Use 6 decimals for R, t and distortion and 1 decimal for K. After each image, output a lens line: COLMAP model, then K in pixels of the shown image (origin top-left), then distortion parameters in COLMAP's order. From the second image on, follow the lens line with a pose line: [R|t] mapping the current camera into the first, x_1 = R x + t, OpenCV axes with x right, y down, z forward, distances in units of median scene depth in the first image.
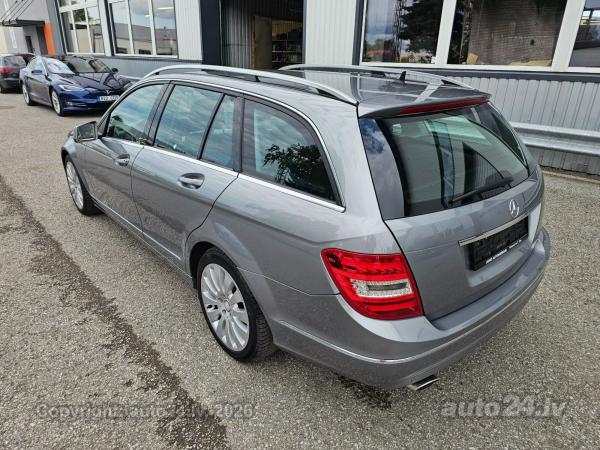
lens RADIAL K [[419.9, 0, 300.0], [0, 419.9, 225.0], [0, 0, 1]] dist [-0.004260, -0.000472]
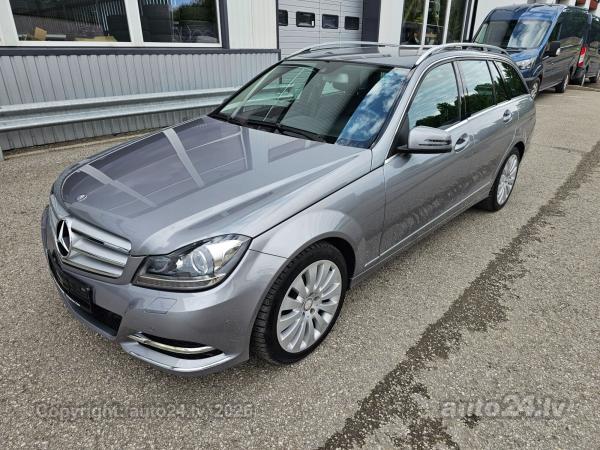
lens RADIAL K [[406.3, 0, 300.0], [0, 406.3, 225.0], [0, 0, 1]] dist [0.023115, -0.002056]
pose [[-0.112551, -0.427450, 0.897005, -1.070702], [0.358458, 0.824486, 0.437870, -0.458856], [-0.926736, 0.370822, 0.060426, 1.088084]]
